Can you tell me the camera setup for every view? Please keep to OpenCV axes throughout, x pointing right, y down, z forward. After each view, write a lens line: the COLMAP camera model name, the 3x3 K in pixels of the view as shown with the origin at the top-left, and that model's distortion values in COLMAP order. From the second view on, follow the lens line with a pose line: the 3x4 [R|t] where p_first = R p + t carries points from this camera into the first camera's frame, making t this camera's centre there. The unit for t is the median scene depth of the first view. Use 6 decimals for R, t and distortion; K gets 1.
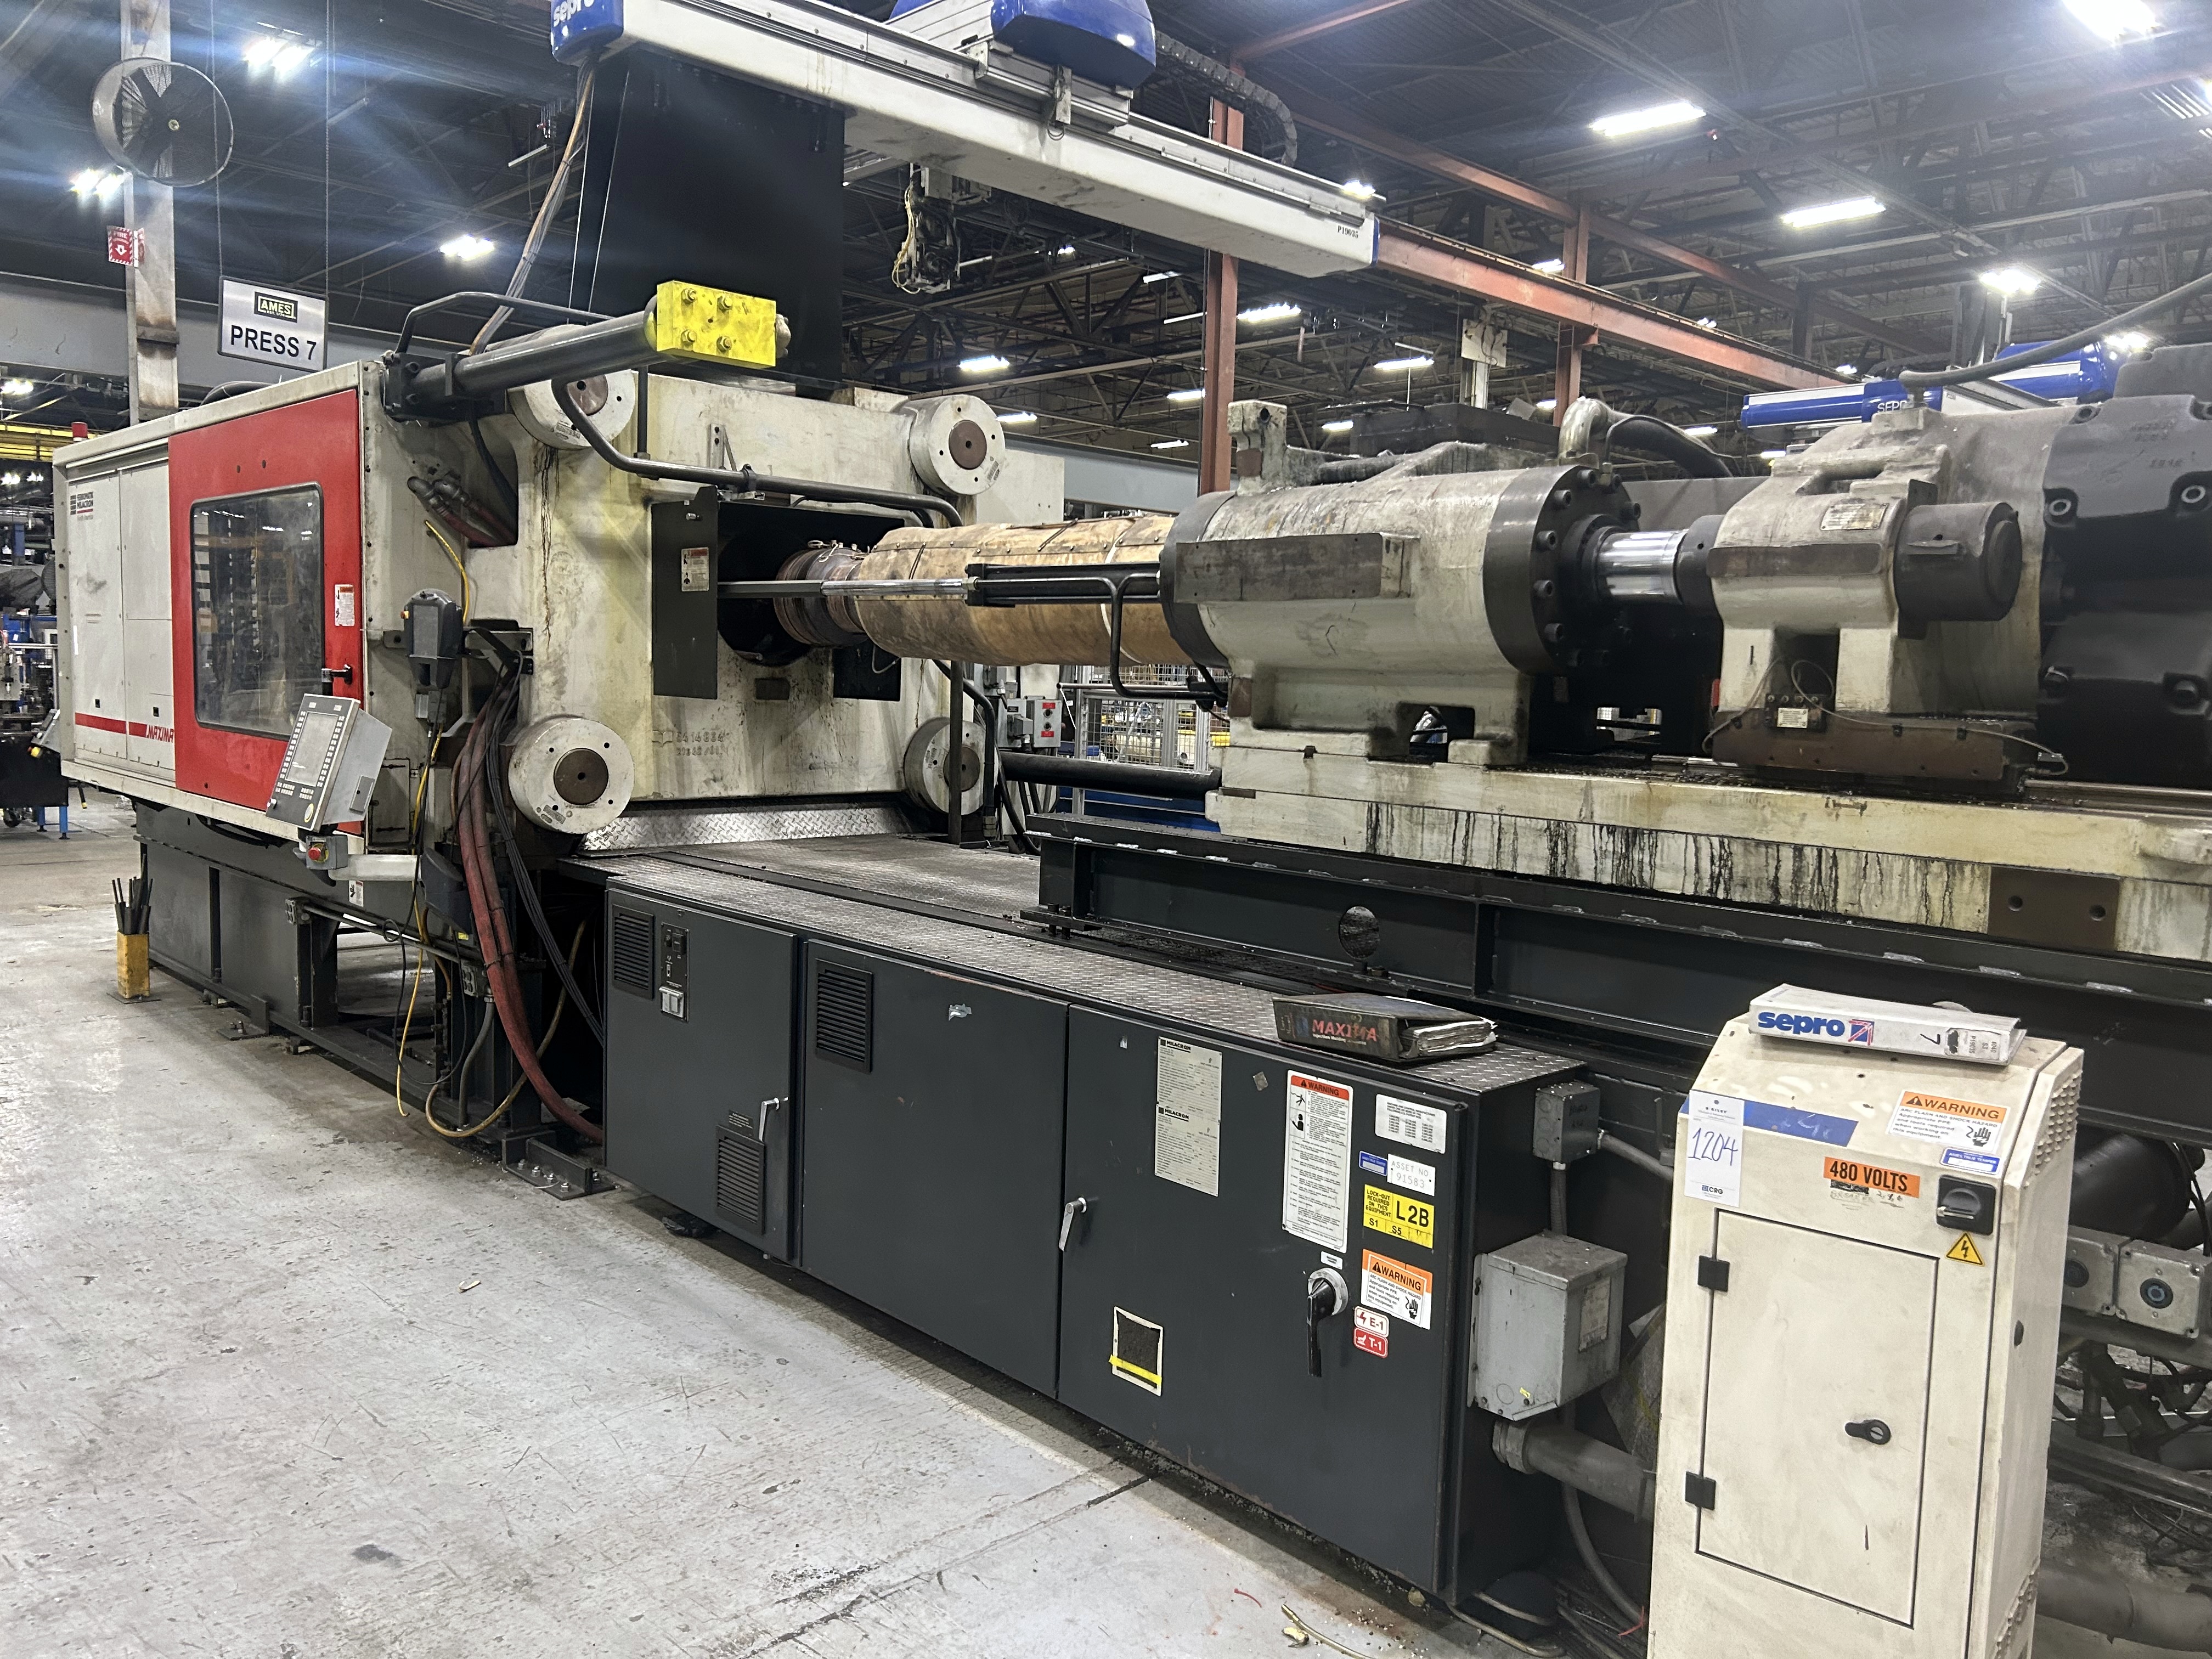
lens RADIAL K [[1662.7, 0, 1112.1], [0, 1662.7, 824.5], [0, 0, 1]] dist [0.048504, -0.050792]
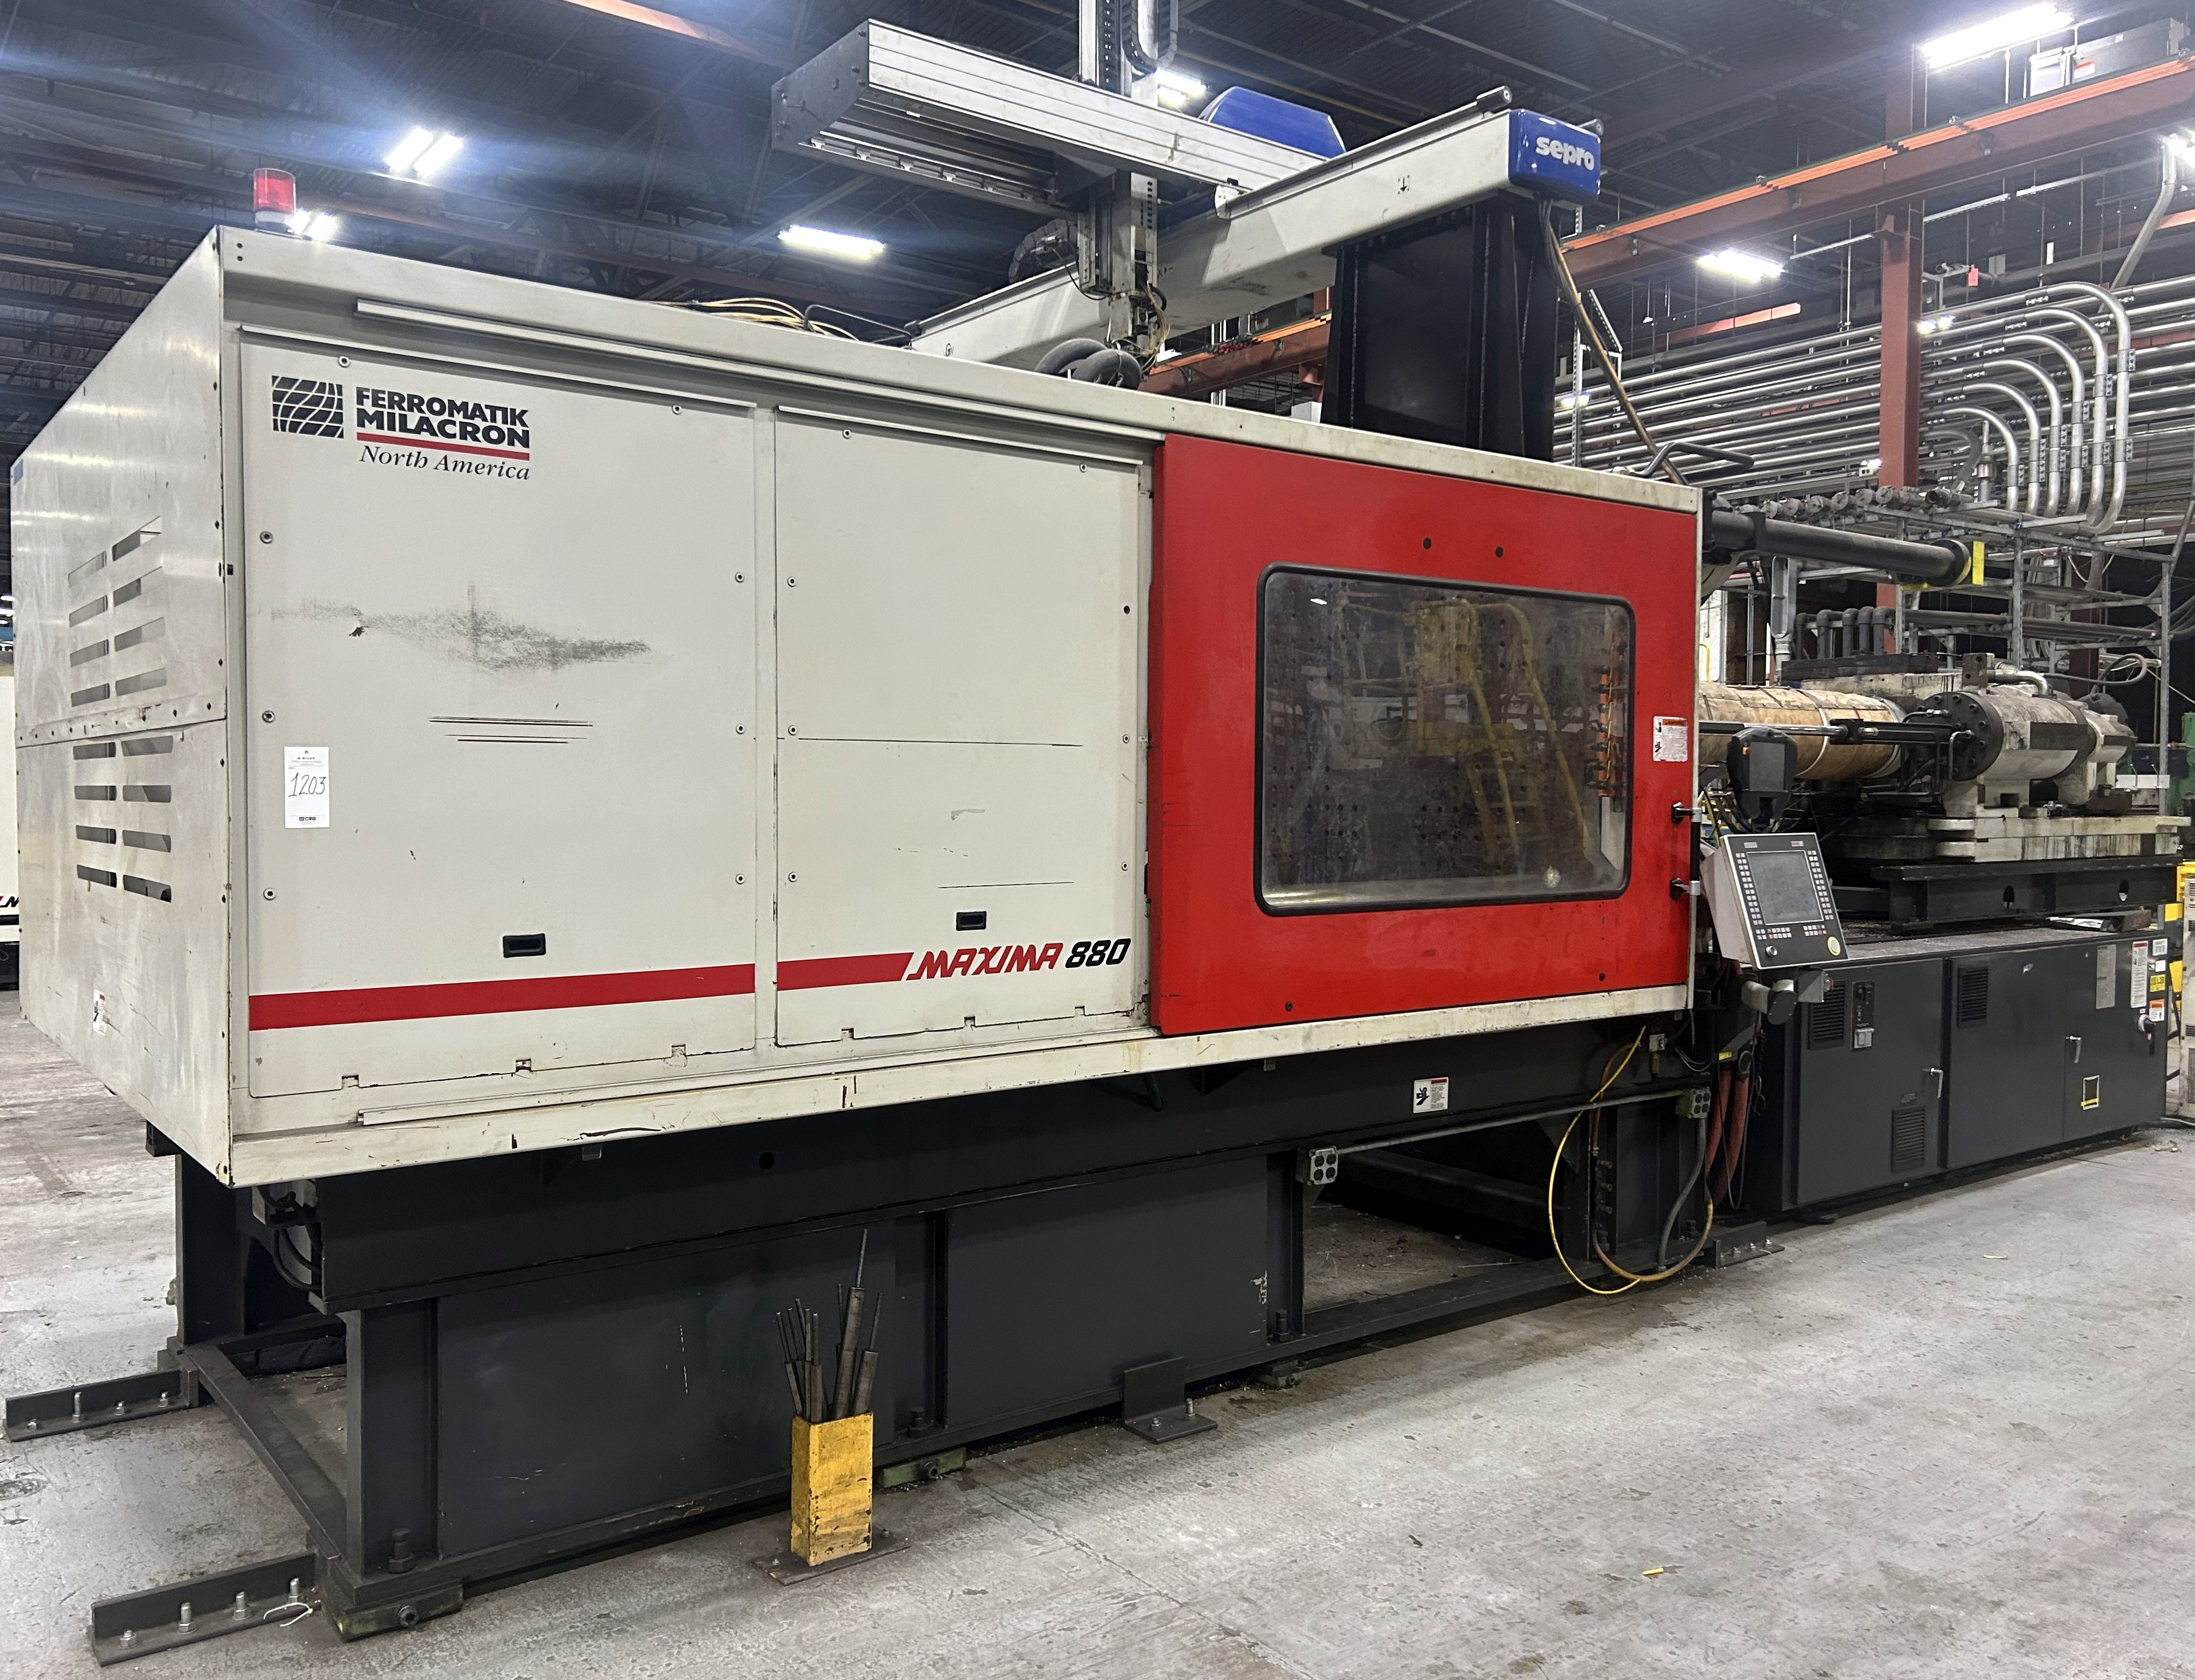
lens RADIAL K [[1769.5, 0, 1111.0], [0, 1769.5, 844.2], [0, 0, 1]] dist [0.016190, -0.004806]
pose [[0.114409, -0.062692, 0.991454, -1.583933], [0.098269, 0.993826, 0.051502, -0.166340], [-0.988561, 0.091537, 0.119863, 1.282777]]
